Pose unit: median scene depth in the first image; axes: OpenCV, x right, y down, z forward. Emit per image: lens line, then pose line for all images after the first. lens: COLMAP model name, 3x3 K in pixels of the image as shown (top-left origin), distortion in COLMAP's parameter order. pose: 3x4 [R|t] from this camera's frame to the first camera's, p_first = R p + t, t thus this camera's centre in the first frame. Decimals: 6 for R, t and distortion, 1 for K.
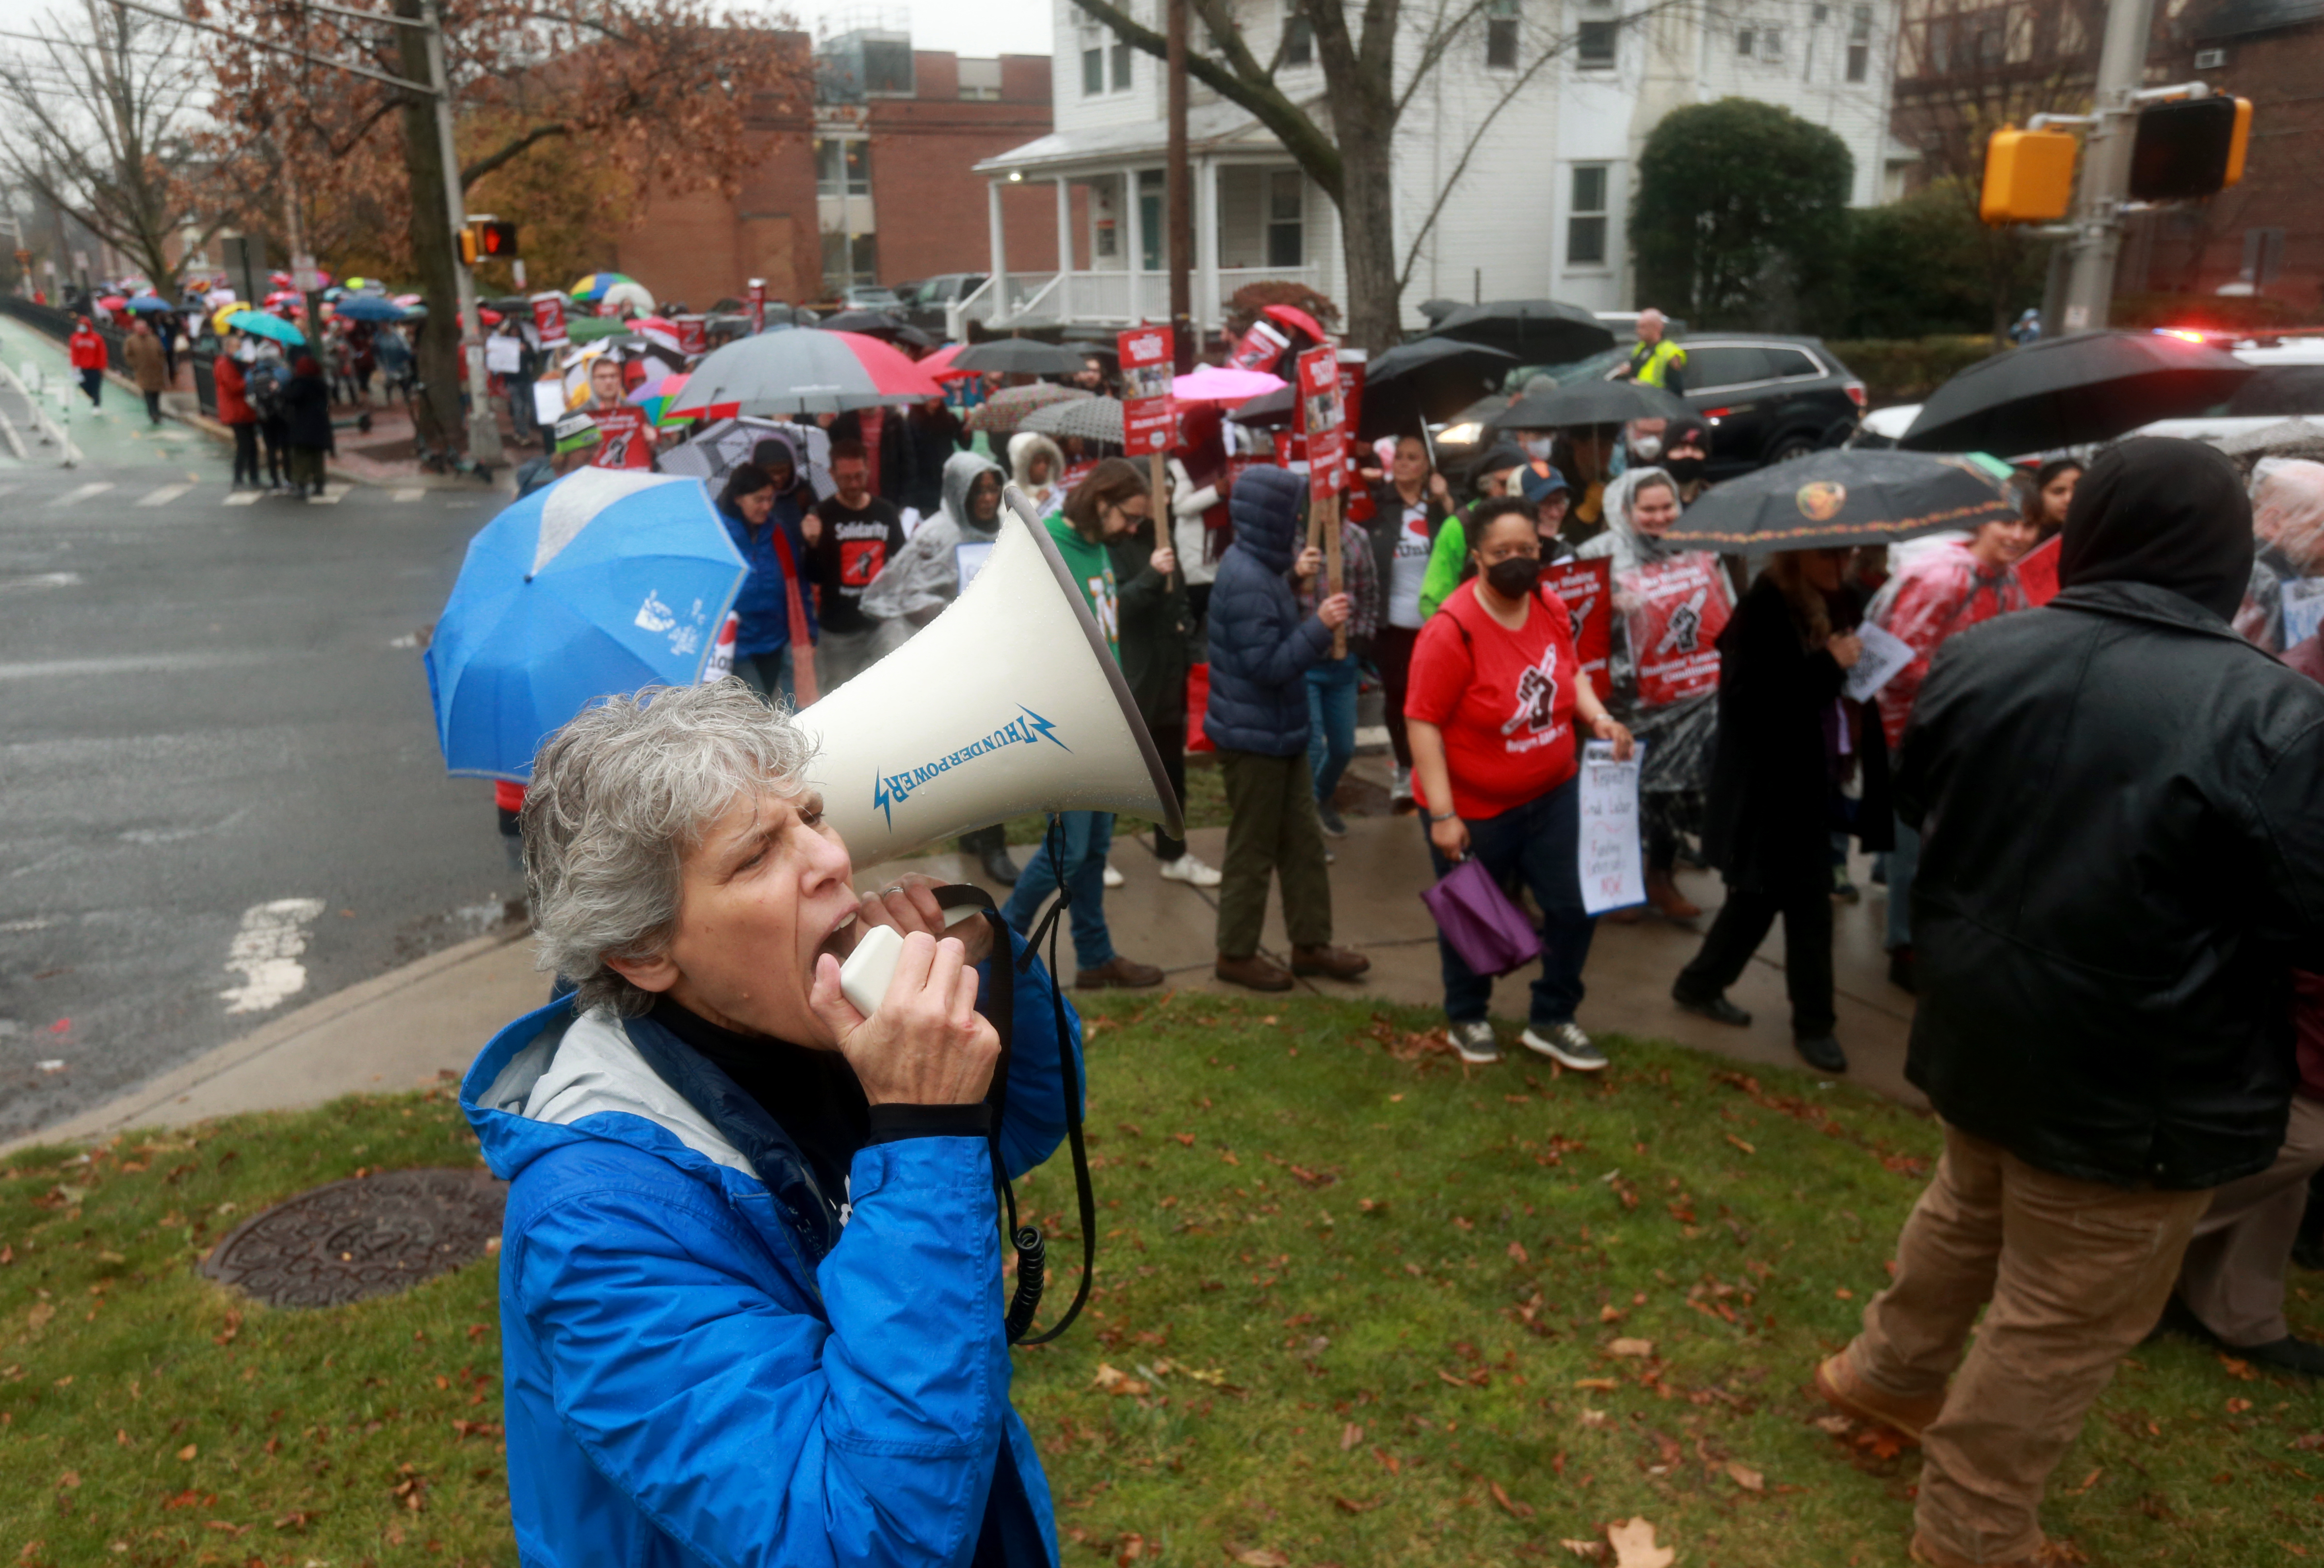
lens RADIAL K [[1679.4, 0, 1091.6], [0, 1679.4, 747.9], [0, 0, 1]] dist [-0.037130, 0.070238]
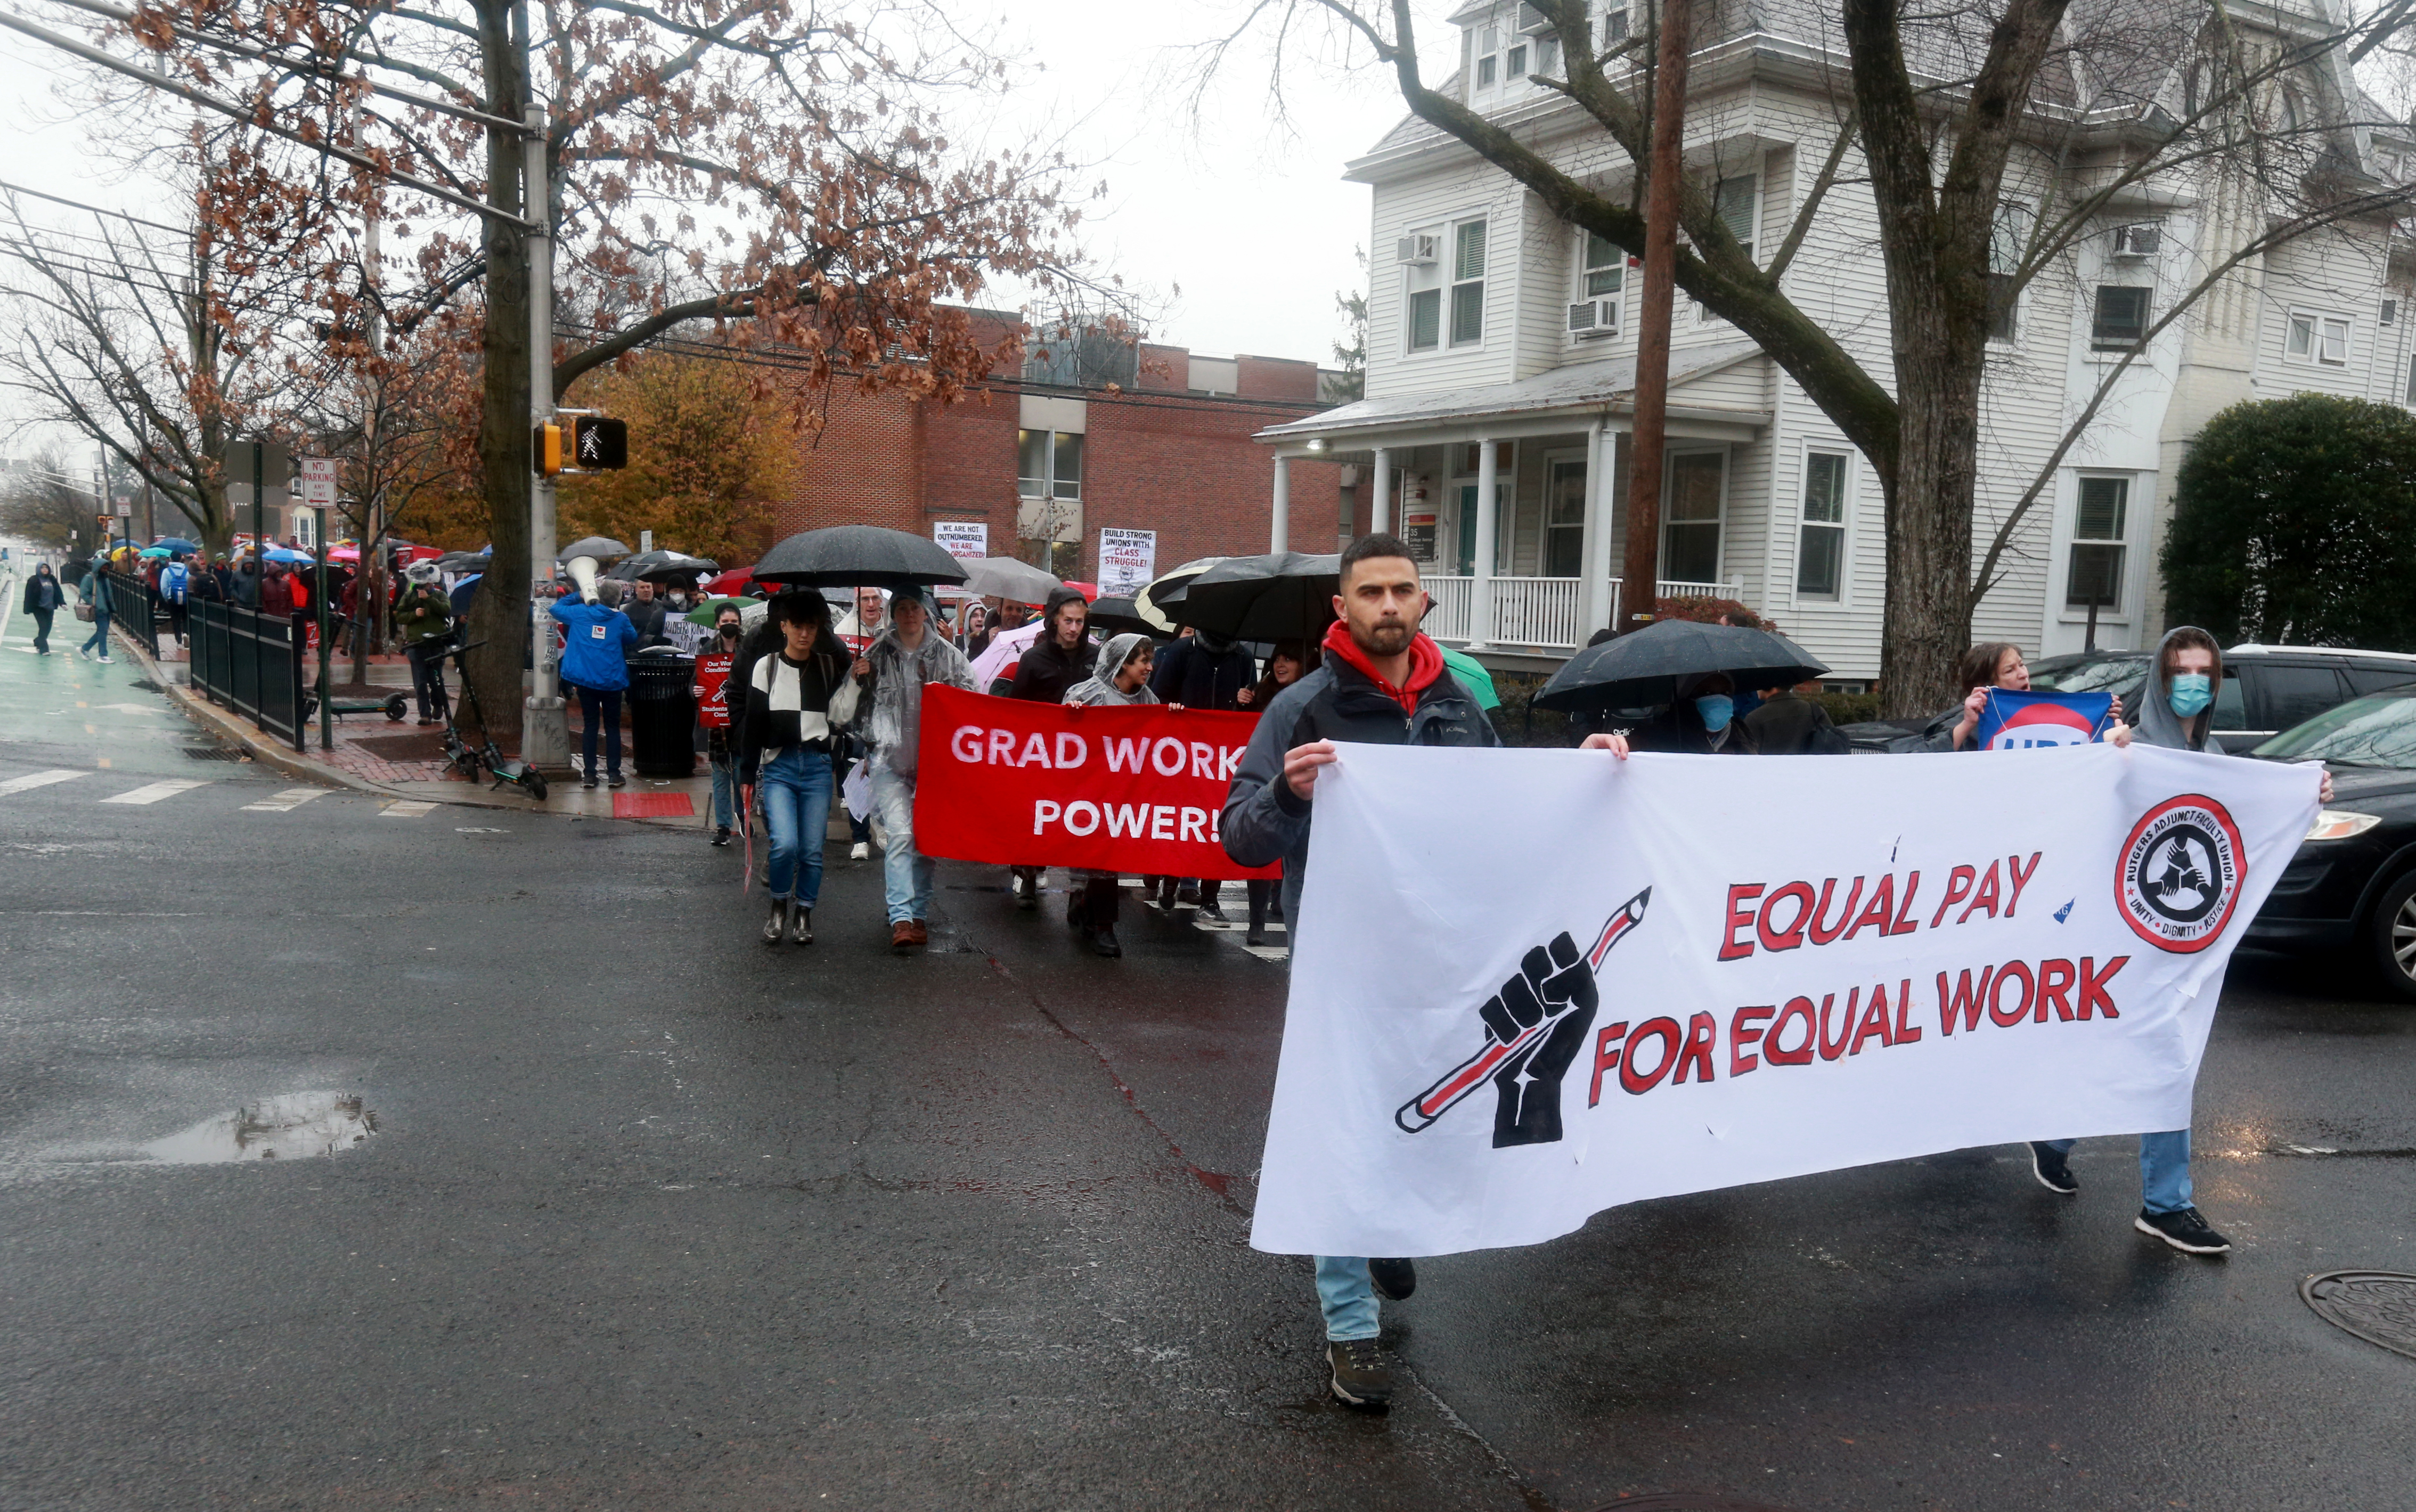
lens RADIAL K [[1872.1, 0, 1198.4], [0, 1872.1, 871.0], [0, 0, 1]] dist [-0.052032, 0.104730]
pose [[0.997152, 0.067497, -0.033653, -0.058745], [-0.071682, 0.986889, -0.144611, -0.033469], [0.023451, 0.146611, 0.988916, 0.217525]]
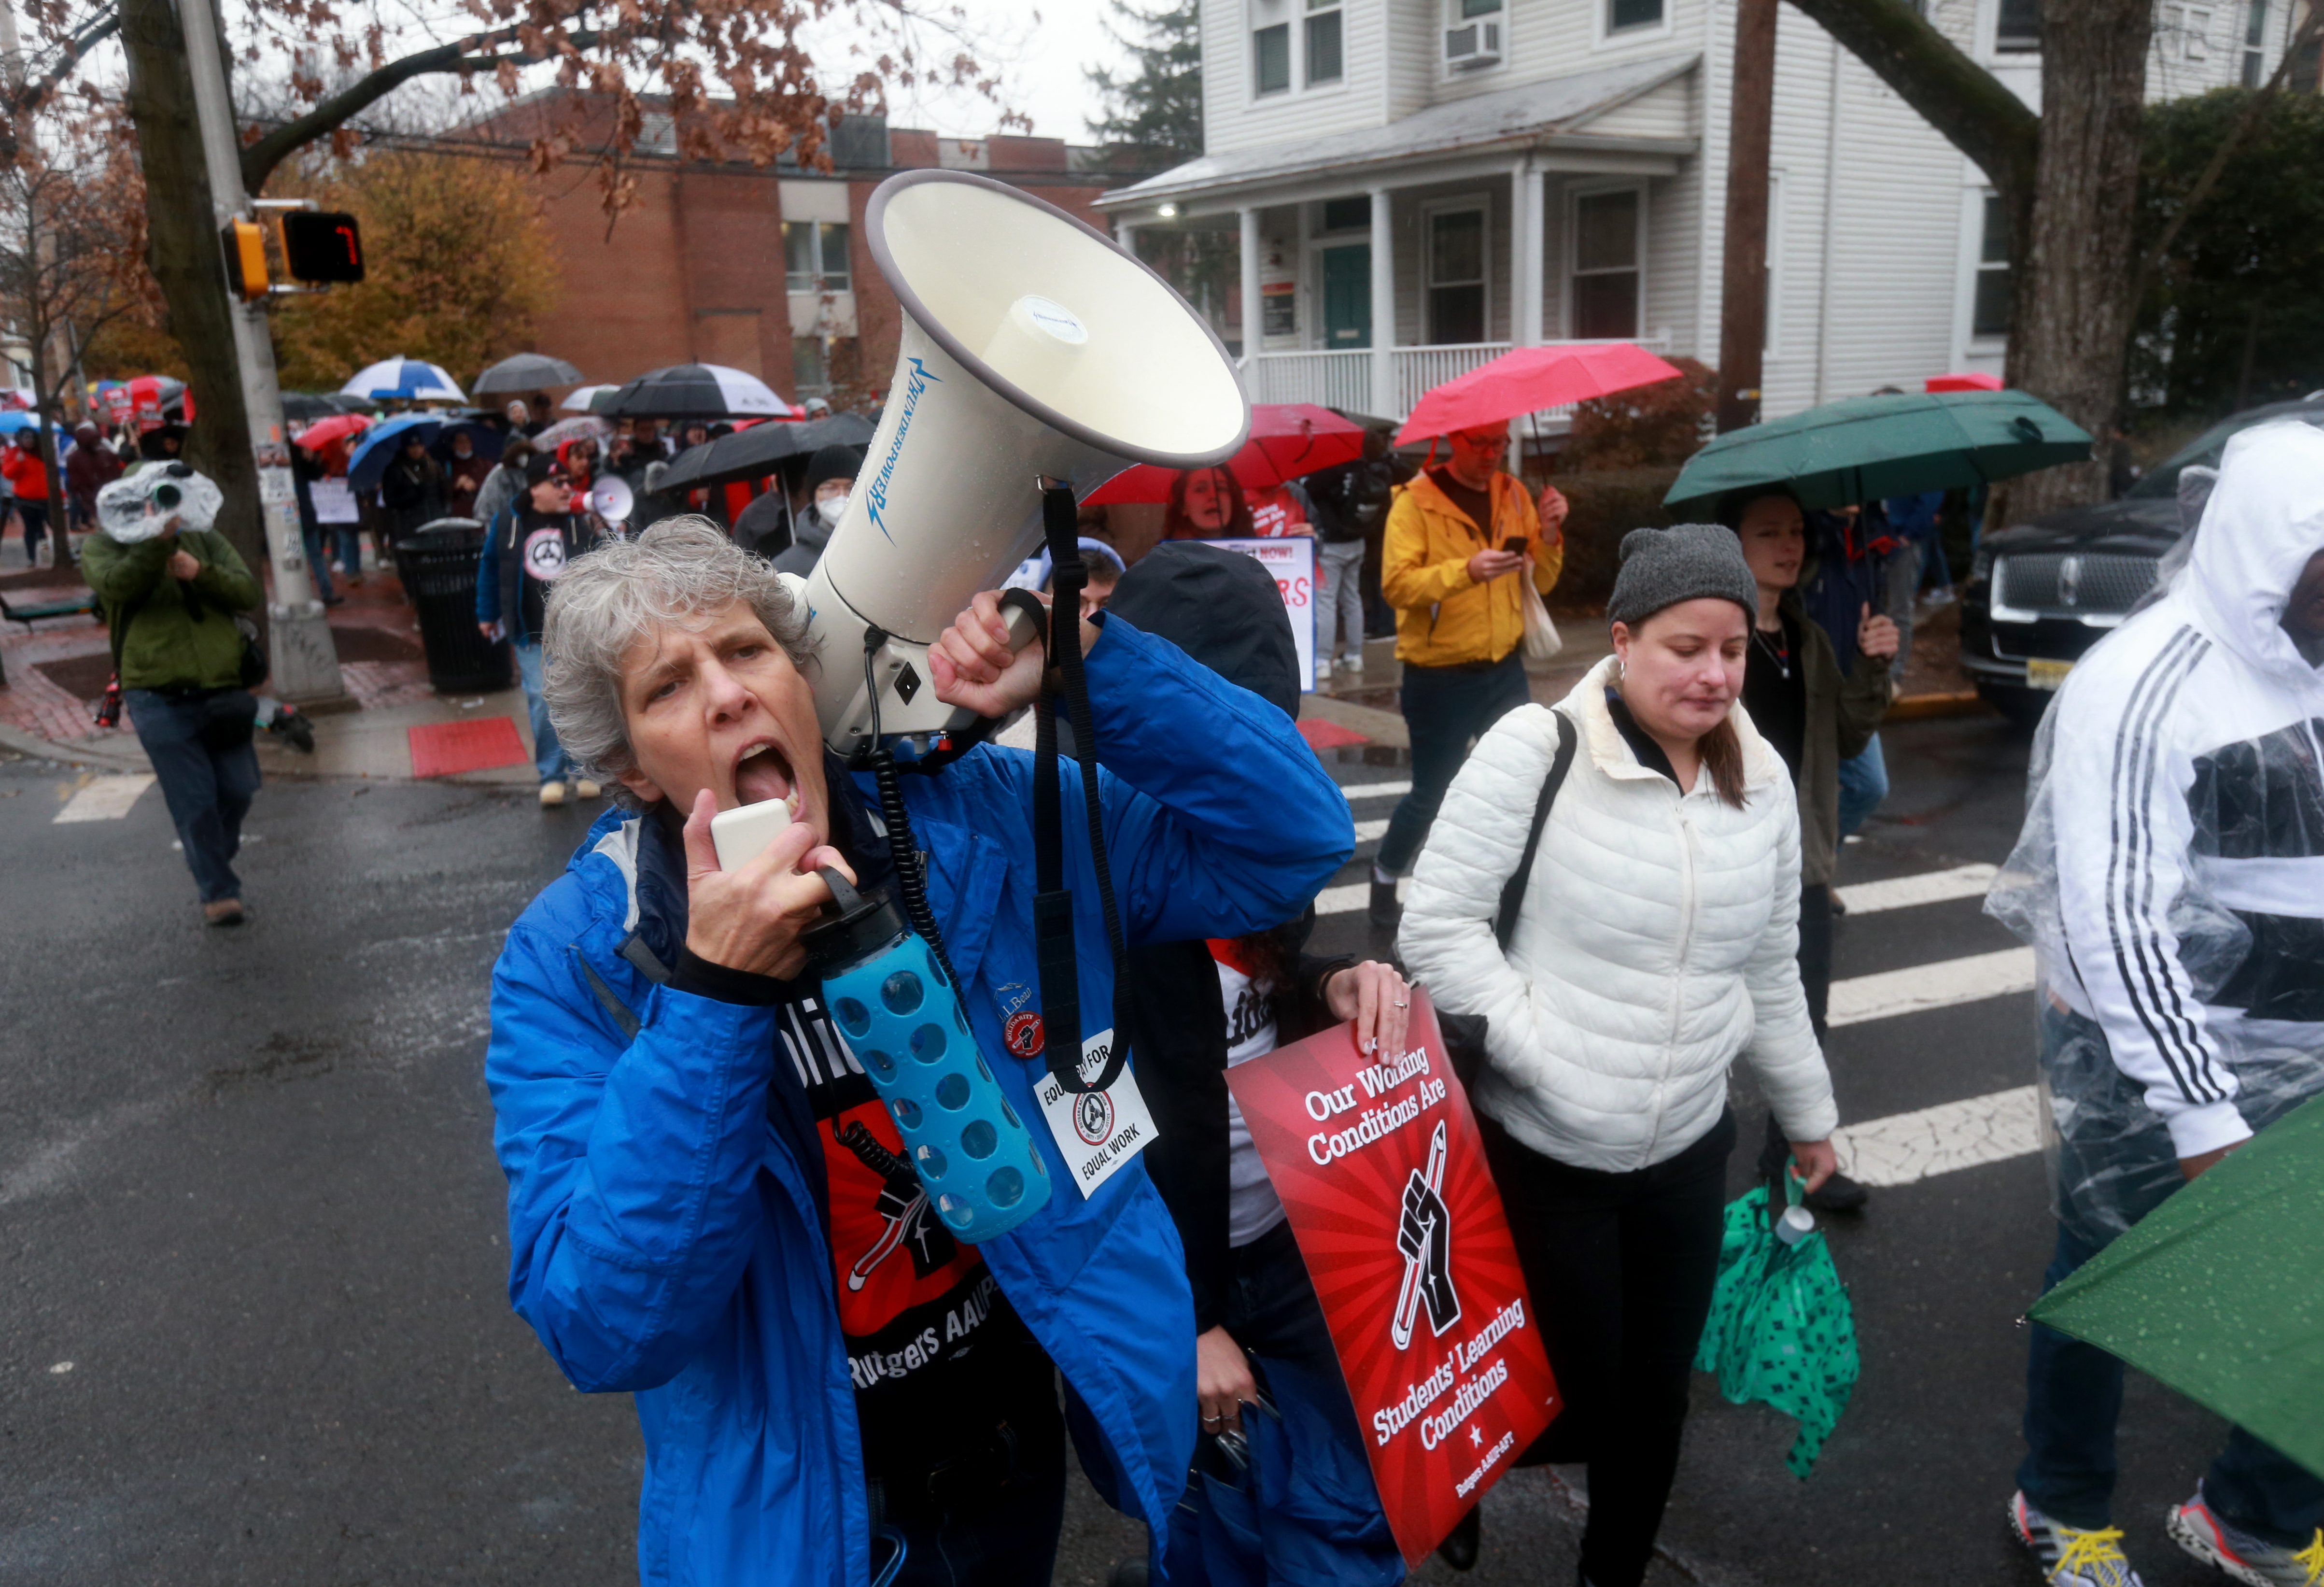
lens RADIAL K [[1670.6, 0, 1162.0], [0, 1670.6, 793.5], [0, 0, 1]] dist [-0.038482, 0.071672]
pose [[0.995683, -0.027834, 0.088543, -0.117205], [0.031827, 0.998524, -0.044007, -0.086259], [-0.087187, 0.046636, 0.995100, 0.372333]]
